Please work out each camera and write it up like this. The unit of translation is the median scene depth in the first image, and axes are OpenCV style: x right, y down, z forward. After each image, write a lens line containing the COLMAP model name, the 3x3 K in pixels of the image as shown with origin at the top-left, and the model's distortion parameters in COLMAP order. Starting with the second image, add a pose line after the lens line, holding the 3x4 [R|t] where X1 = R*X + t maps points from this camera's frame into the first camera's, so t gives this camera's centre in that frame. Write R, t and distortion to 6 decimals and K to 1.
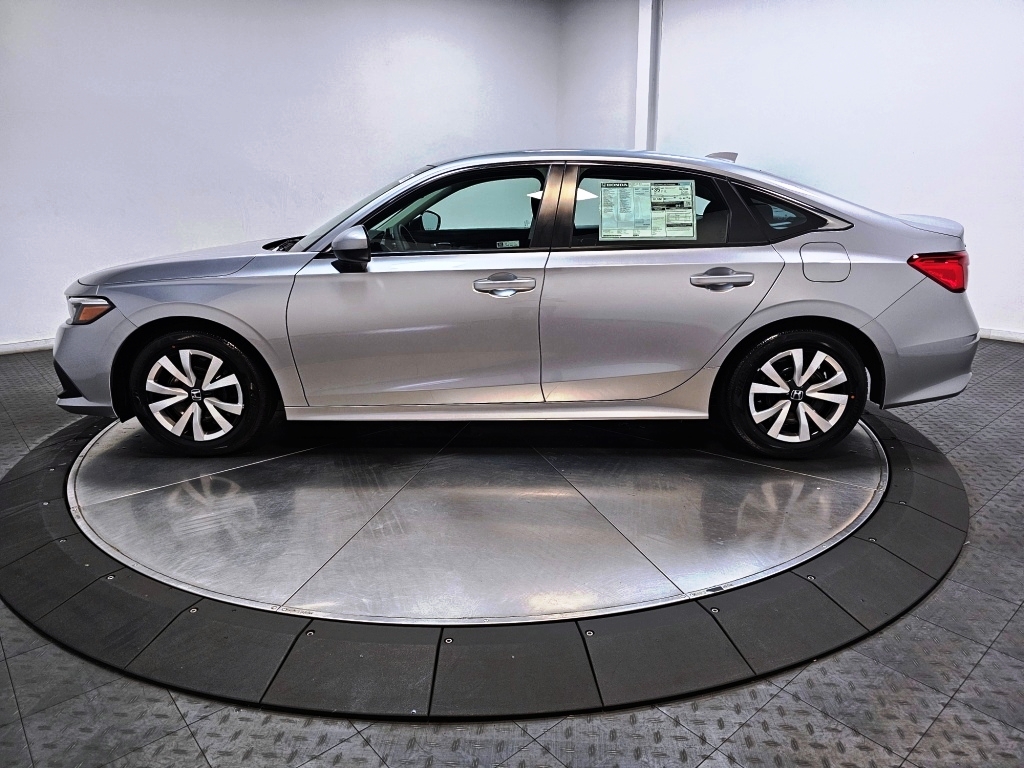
lens RADIAL K [[700.2, 0, 512.3], [0, 700.2, 383.5], [0, 0, 1]] dist [0.024952, -0.026856]
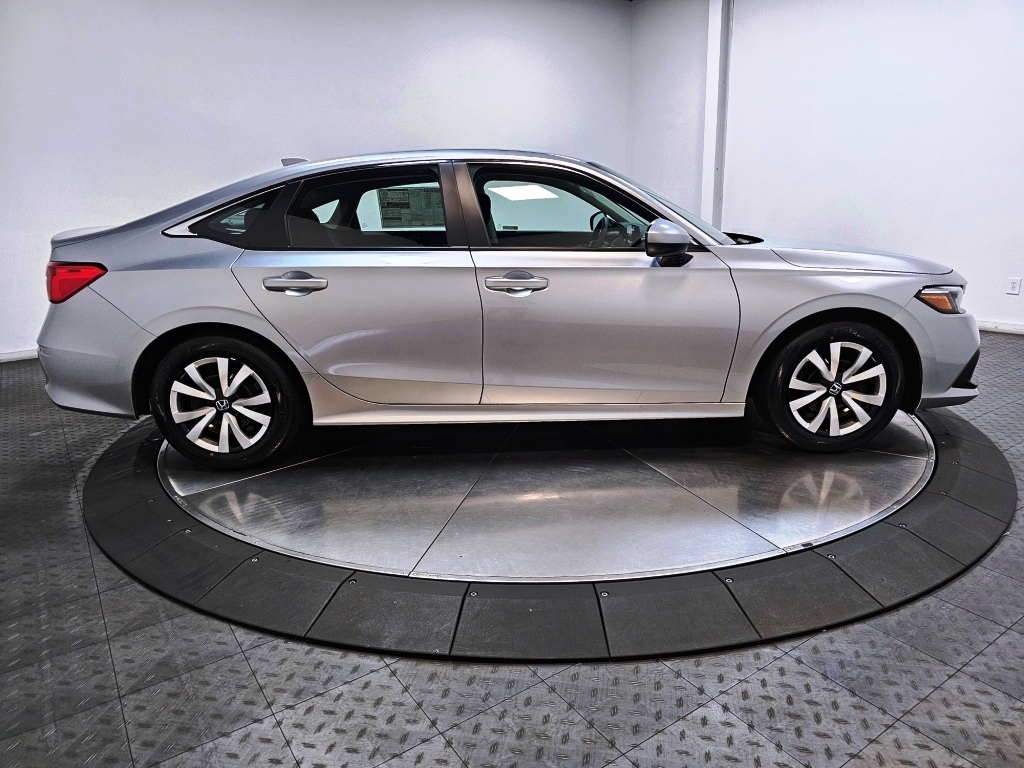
lens RADIAL K [[700.2, 0, 510.7], [0, 700.2, 387.3], [0, 0, 1]] dist [0.024952, -0.026856]
pose [[0.993086, 0.013625, -0.116594, 0.096587], [-0.014758, 0.999852, -0.008855, 0.057368], [0.116456, 0.010515, 0.993140, -0.088369]]
